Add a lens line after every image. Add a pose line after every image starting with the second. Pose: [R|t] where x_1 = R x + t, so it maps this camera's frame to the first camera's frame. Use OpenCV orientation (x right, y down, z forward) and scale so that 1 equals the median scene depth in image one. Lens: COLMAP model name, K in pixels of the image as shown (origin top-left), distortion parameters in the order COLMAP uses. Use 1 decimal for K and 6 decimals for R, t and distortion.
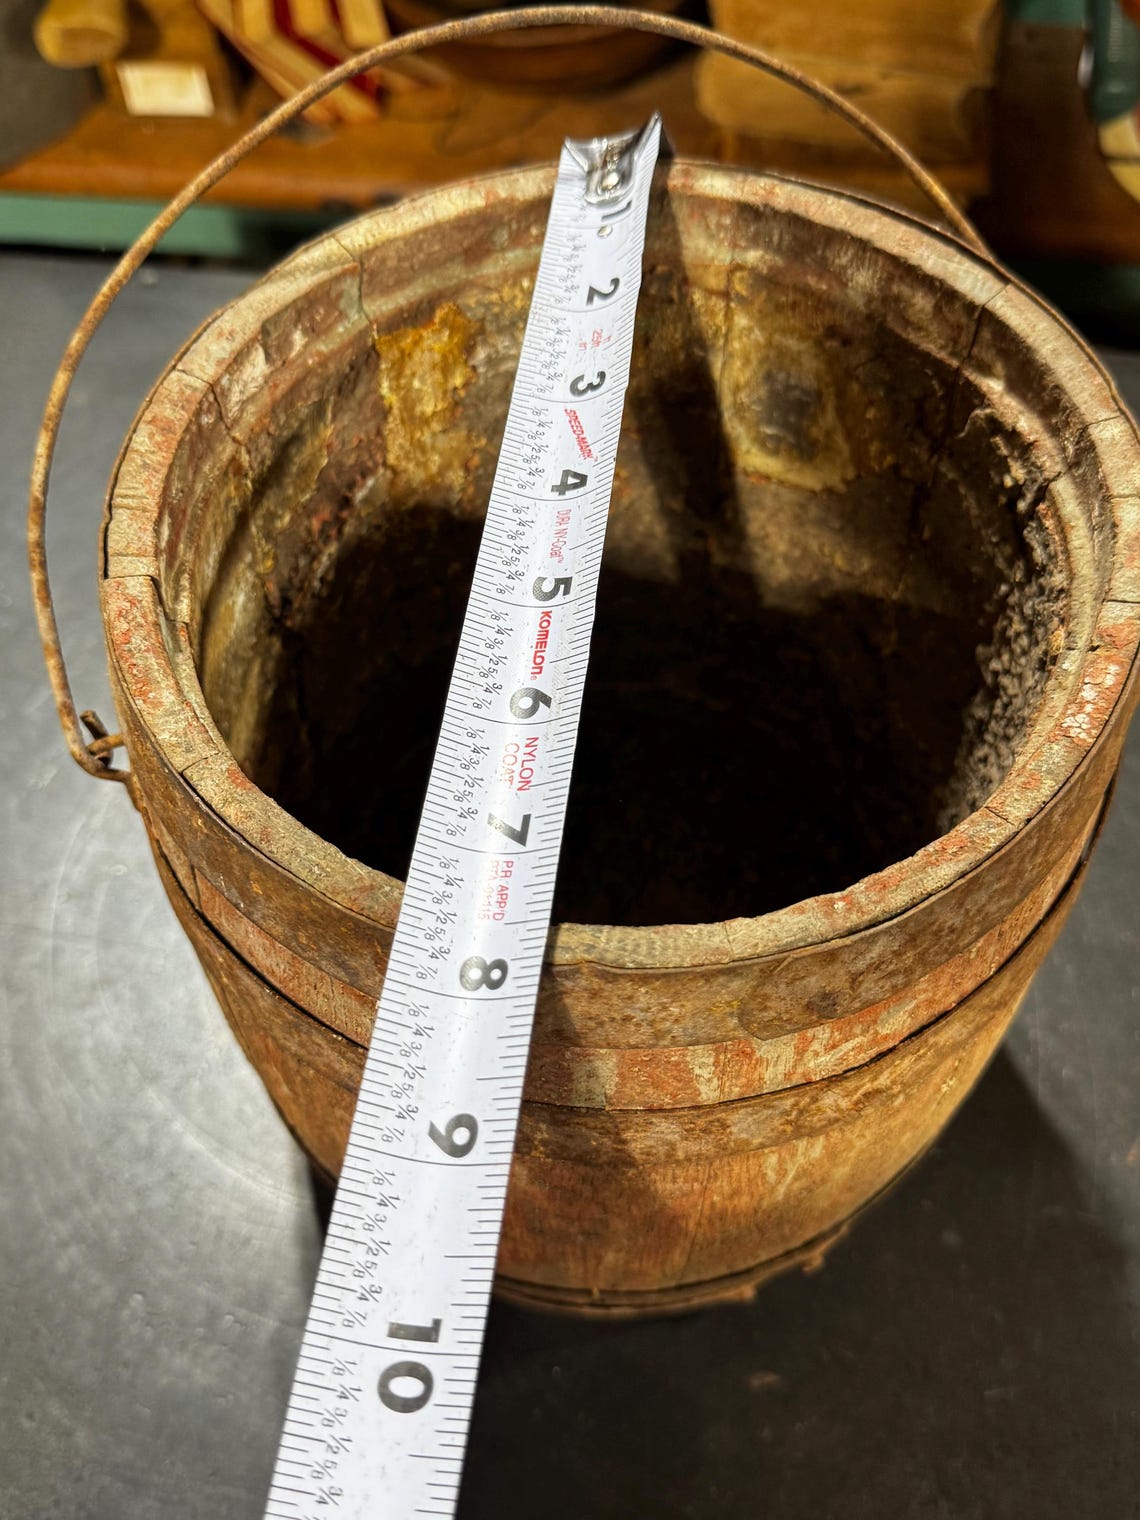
lens RADIAL K [[1362.3, 0, 570.0], [0, 1362.3, 760.0], [0, 0, 1]] dist [0.136071, -0.367048]
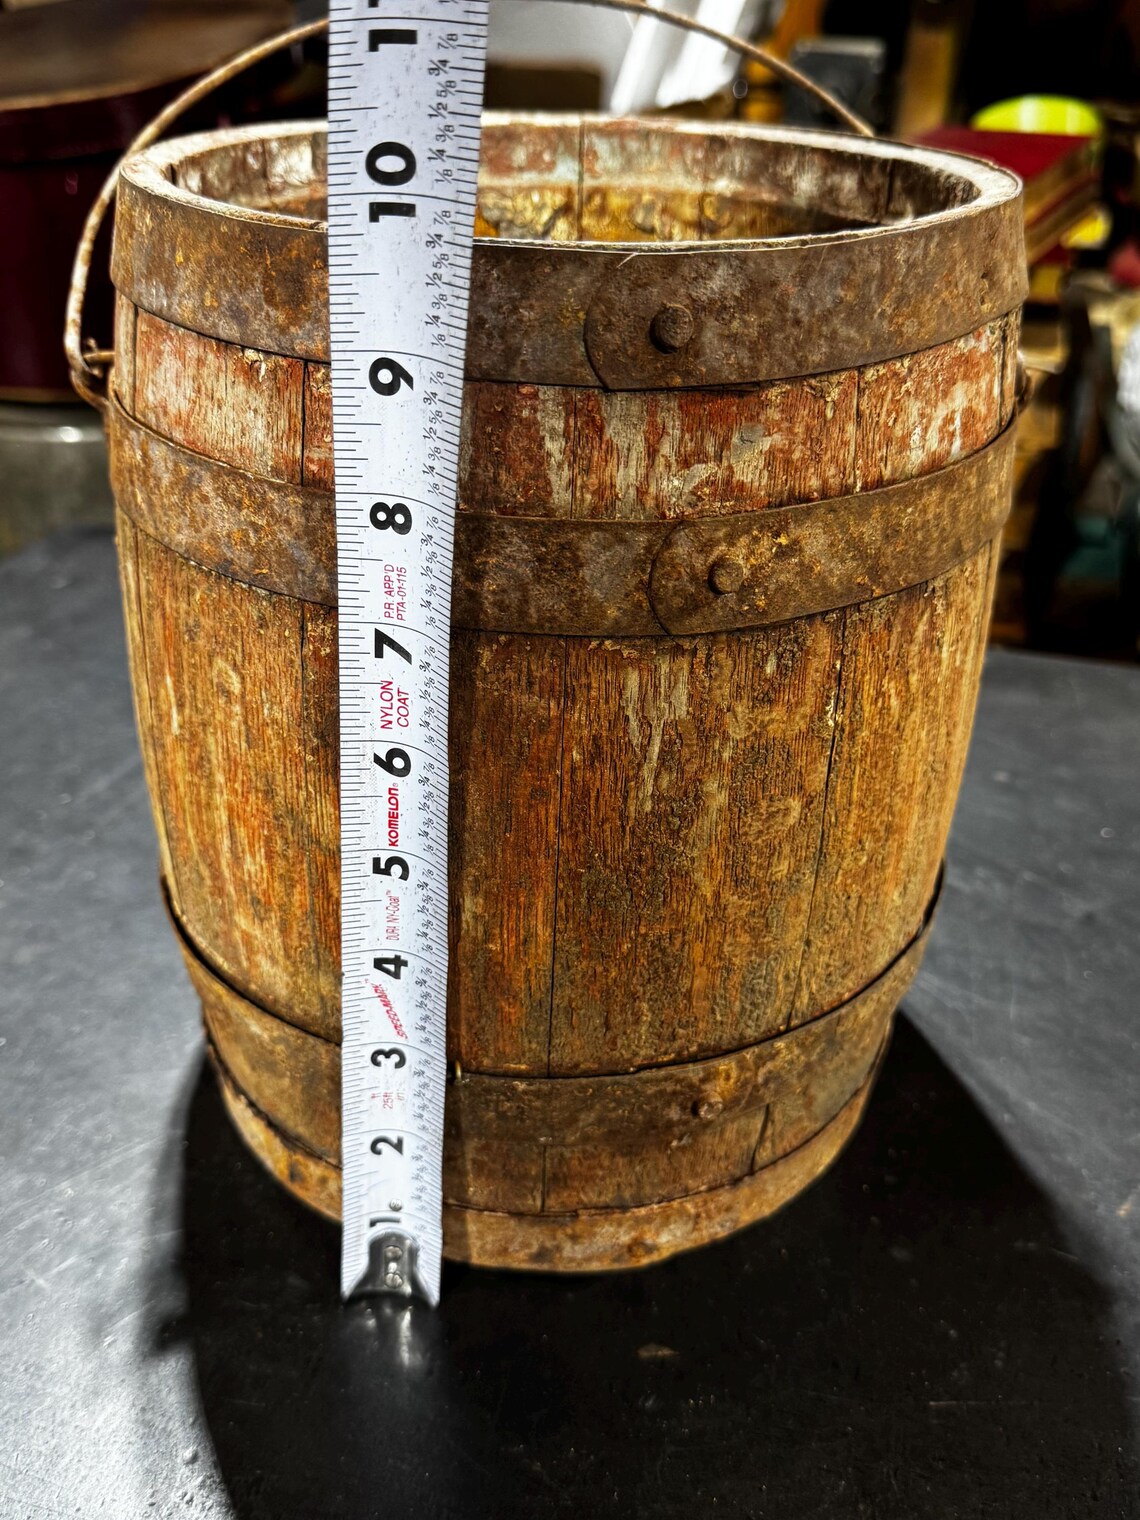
lens RADIAL K [[1362.3, 0, 570.0], [0, 1362.3, 760.0], [0, 0, 1]] dist [0.136071, -0.367048]
pose [[0.990034, 0.101907, -0.097201, 0.177086], [-0.135413, 0.878441, -0.458264, 0.687016], [0.038685, 0.466859, 0.883485, 0.150540]]
